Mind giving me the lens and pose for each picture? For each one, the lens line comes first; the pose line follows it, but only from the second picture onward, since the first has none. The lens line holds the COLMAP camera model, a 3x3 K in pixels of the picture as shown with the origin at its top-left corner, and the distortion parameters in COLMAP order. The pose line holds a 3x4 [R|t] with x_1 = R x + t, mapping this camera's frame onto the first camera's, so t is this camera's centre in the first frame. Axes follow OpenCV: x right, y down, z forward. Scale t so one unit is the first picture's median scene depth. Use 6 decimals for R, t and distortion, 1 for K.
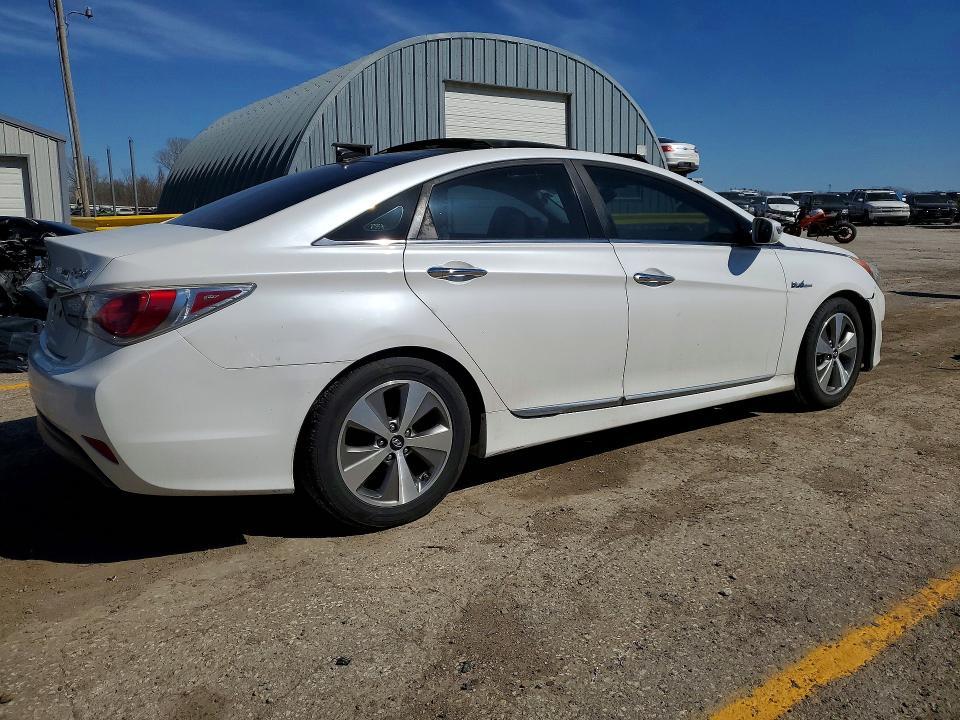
lens RADIAL K [[757.5, 0, 483.6], [0, 757.5, 363.1], [0, 0, 1]] dist [0.015259, -0.004621]
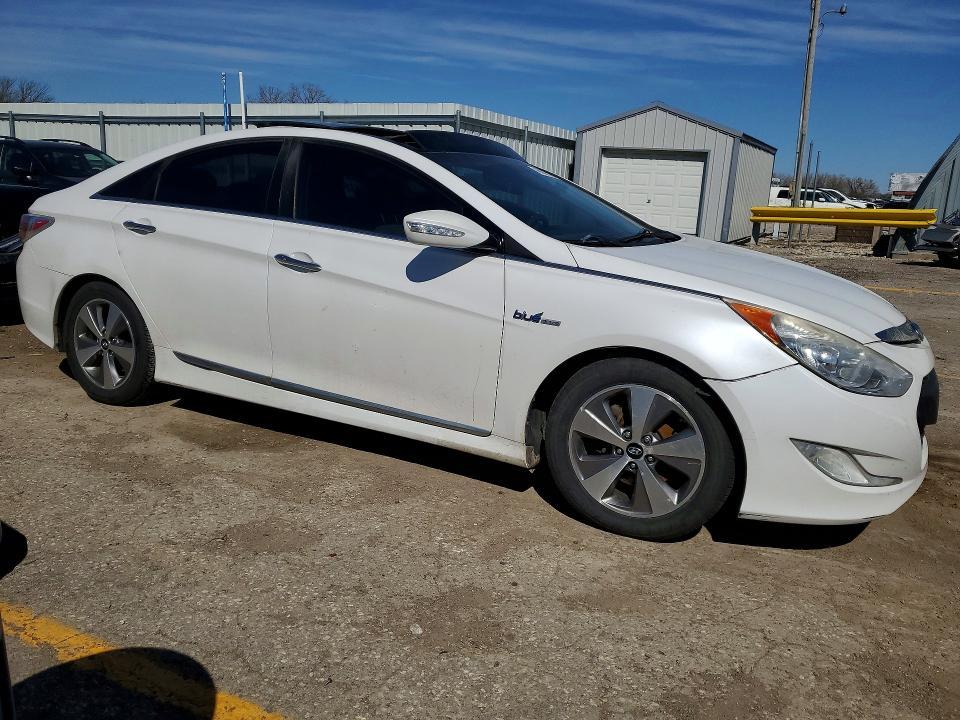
lens RADIAL K [[757.5, 0, 480.9], [0, 757.5, 354.2], [0, 0, 1]] dist [0.015259, -0.004621]
pose [[0.461212, 0.220283, -0.859511, 1.141854], [-0.227976, 0.965592, 0.125139, -0.169158], [0.857503, 0.138232, 0.495561, 0.734098]]
